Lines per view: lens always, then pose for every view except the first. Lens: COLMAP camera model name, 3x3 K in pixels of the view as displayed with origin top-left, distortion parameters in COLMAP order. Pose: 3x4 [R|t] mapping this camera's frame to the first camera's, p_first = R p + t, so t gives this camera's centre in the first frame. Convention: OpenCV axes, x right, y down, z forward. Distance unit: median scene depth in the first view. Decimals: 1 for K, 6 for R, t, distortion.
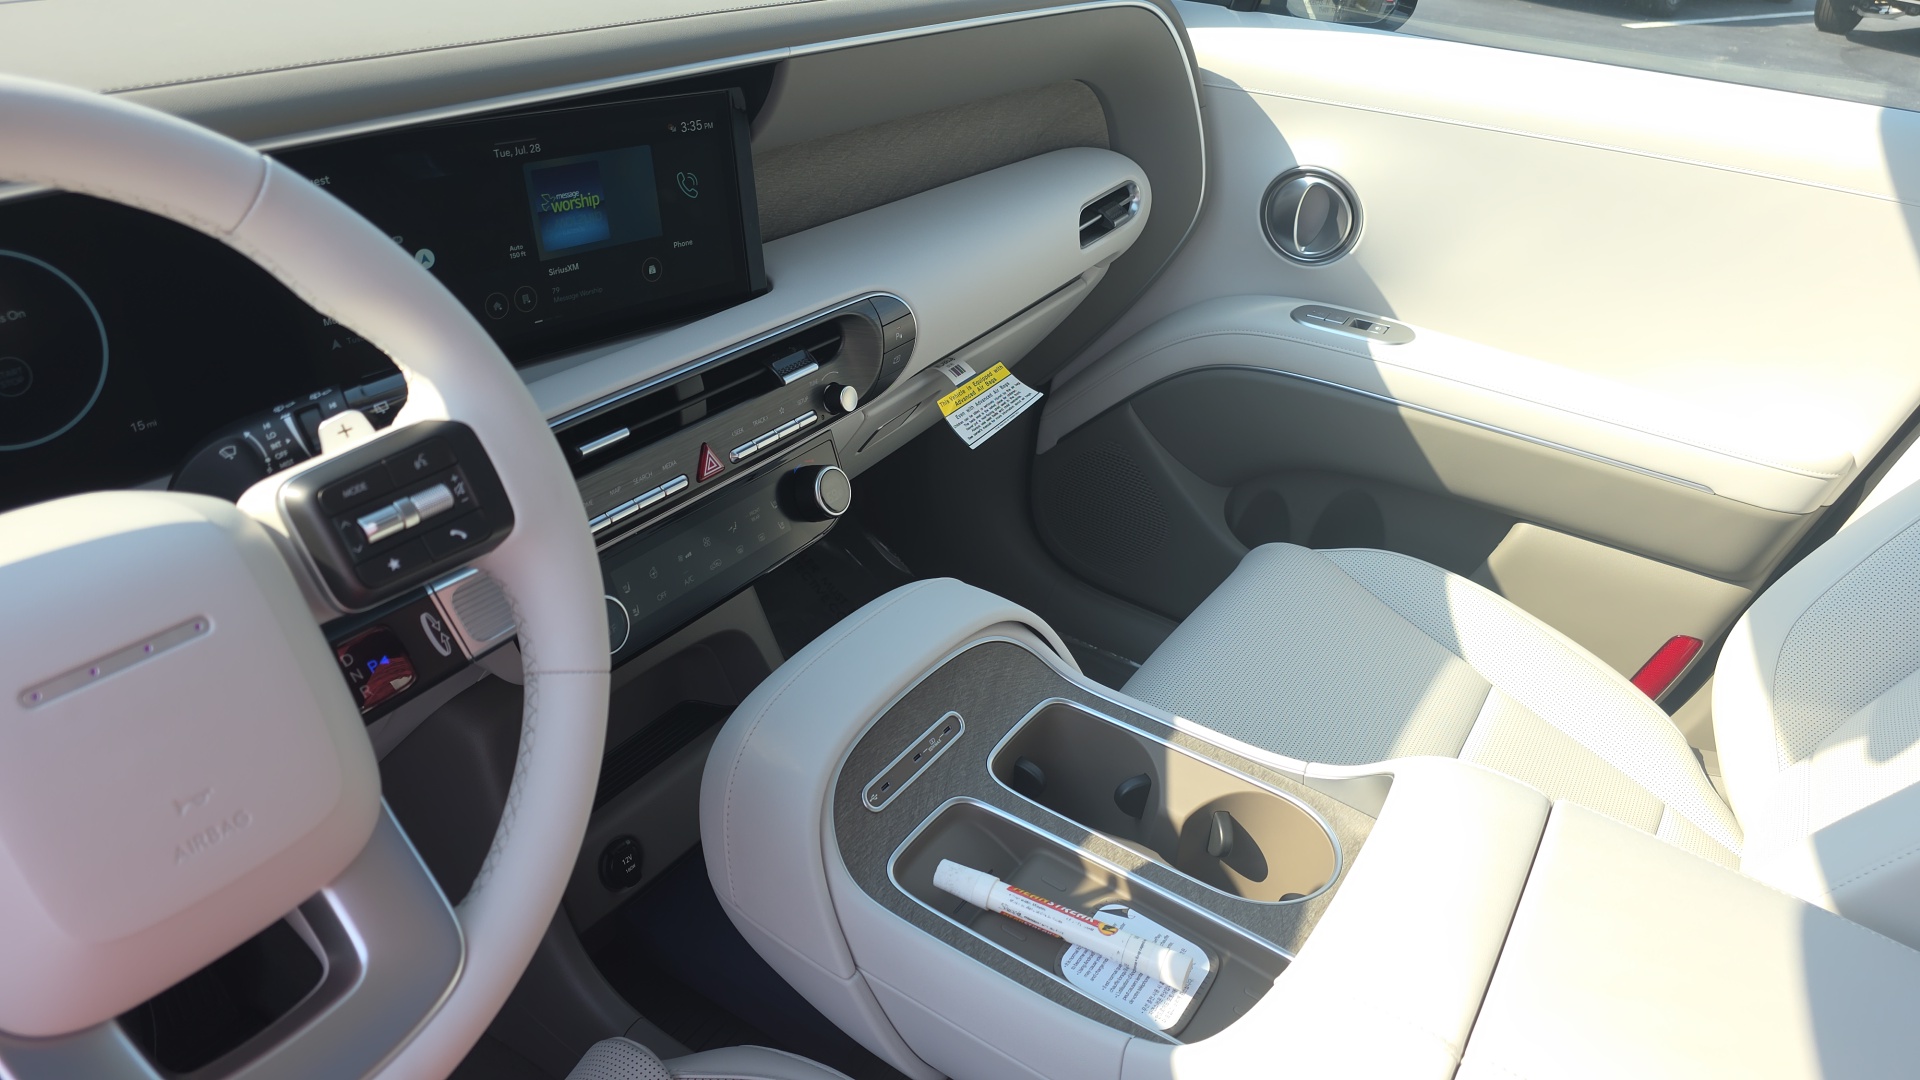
lens RADIAL K [[1294.7, 0, 967.4], [0, 1294.7, 573.1], [0, 0, 1]] dist [0.032883, -0.040191]
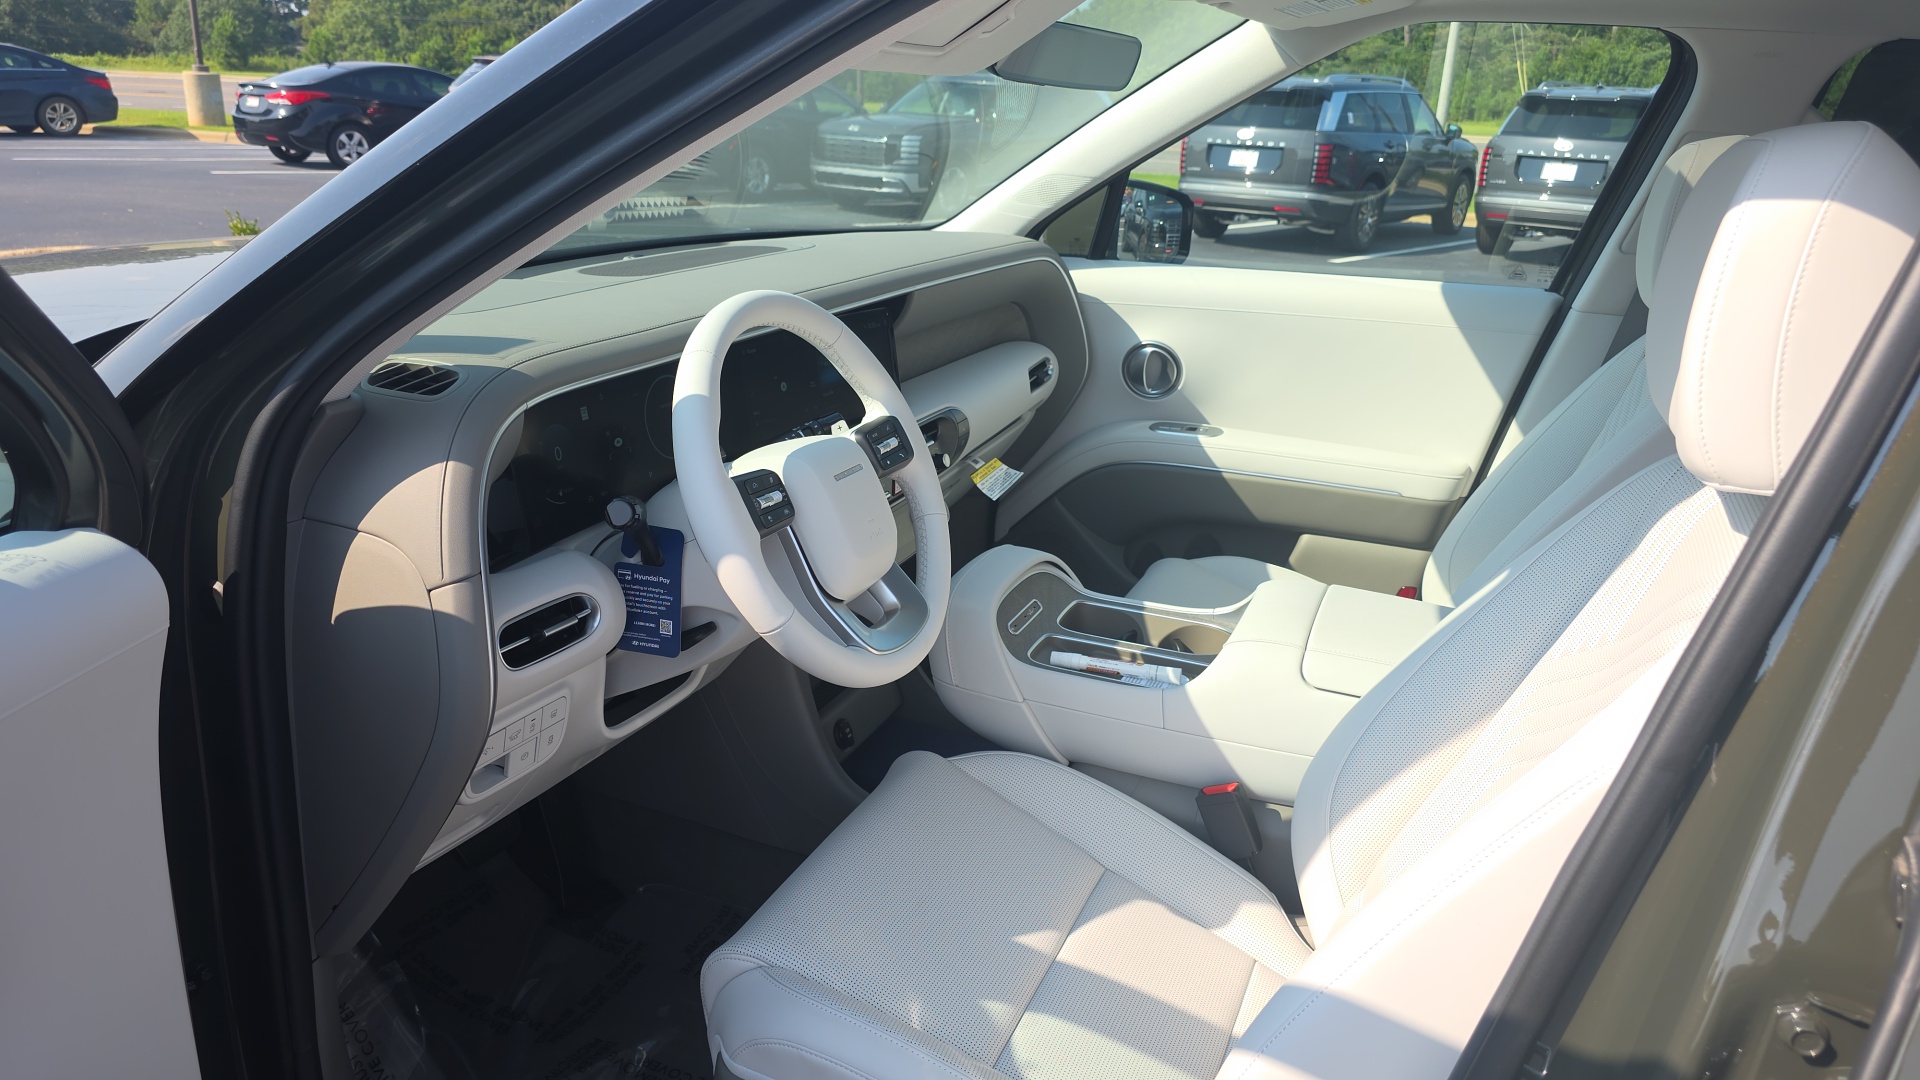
lens RADIAL K [[1282.8, 0, 960.0], [0, 1282.8, 540.0], [0, 0, 1]] dist [0.069165, -0.077987]
pose [[0.985143, -0.093364, 0.144140, -0.395220], [0.121389, 0.972272, -0.199882, 0.395119], [-0.121482, 0.214409, 0.969160, -0.877220]]
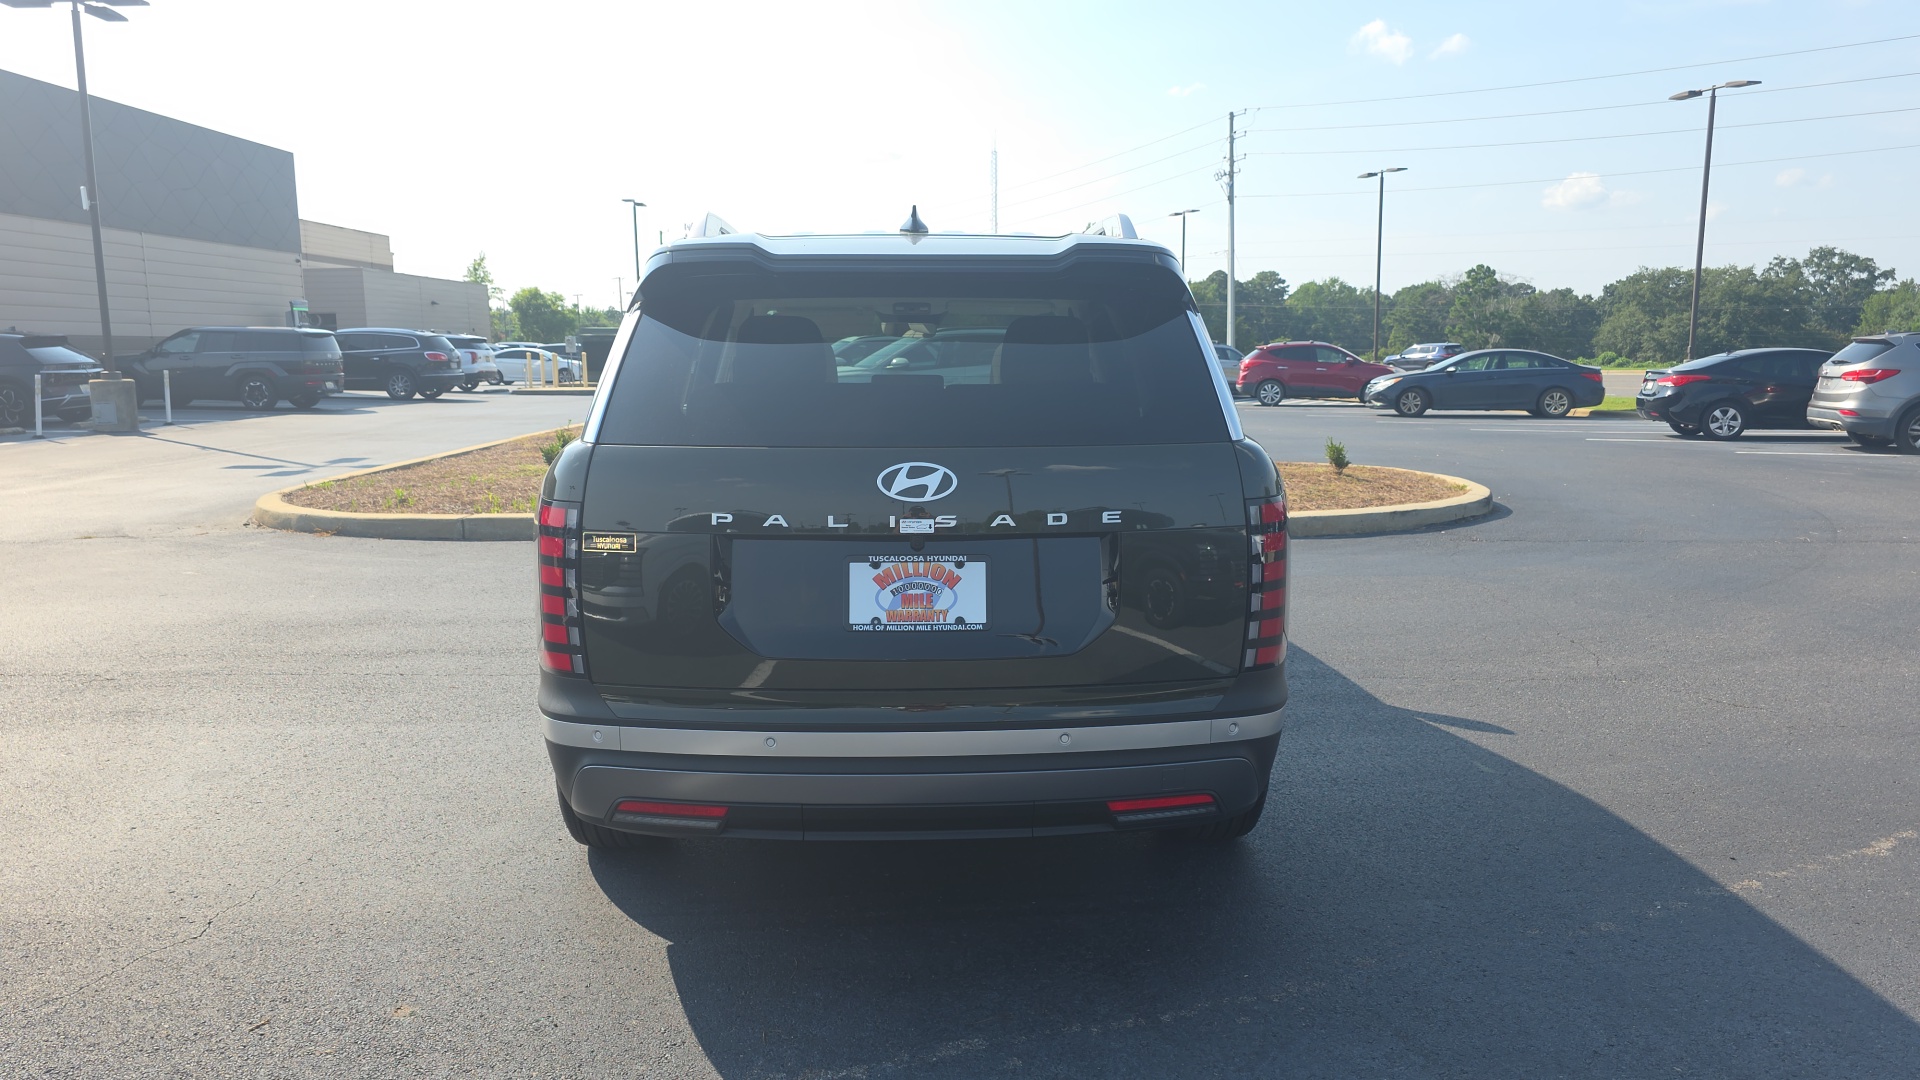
lens RADIAL K [[1324.4, 0, 953.4], [0, 1324.4, 545.1], [0, 0, 1]] dist [0.067618, -0.064620]
pose [[0.554650, 0.025116, -0.831705, 5.758725], [-0.391665, 0.889770, -0.234325, 1.973532], [0.734140, 0.455718, 0.503347, -2.197339]]
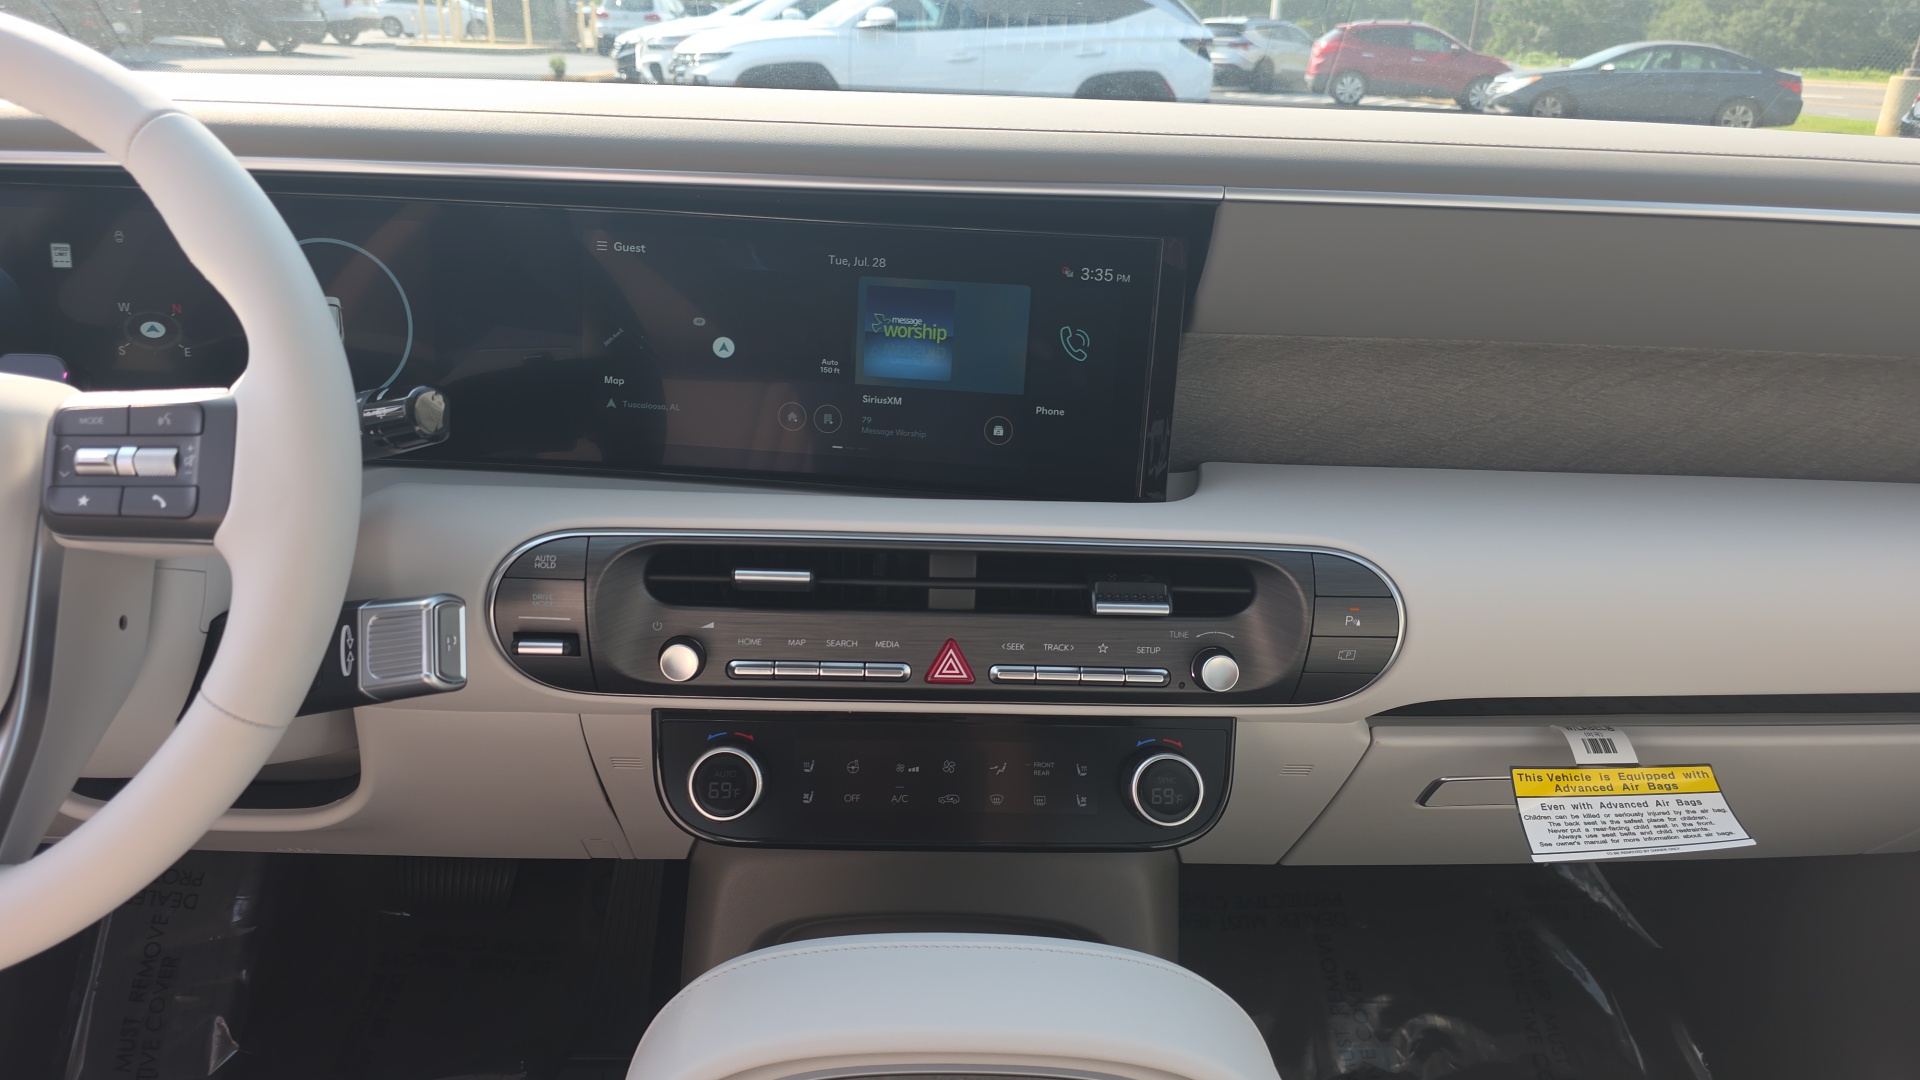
lens RADIAL K [[1307.2, 0, 950.8], [0, 1307.2, 570.1], [0, 0, 1]] dist [0.058931, -0.065022]
pose [[0.562163, 0.248308, -0.788870, 0.418691], [-0.422830, 0.906066, -0.016119, -0.126191], [0.710765, 0.342620, 0.614349, 0.495848]]
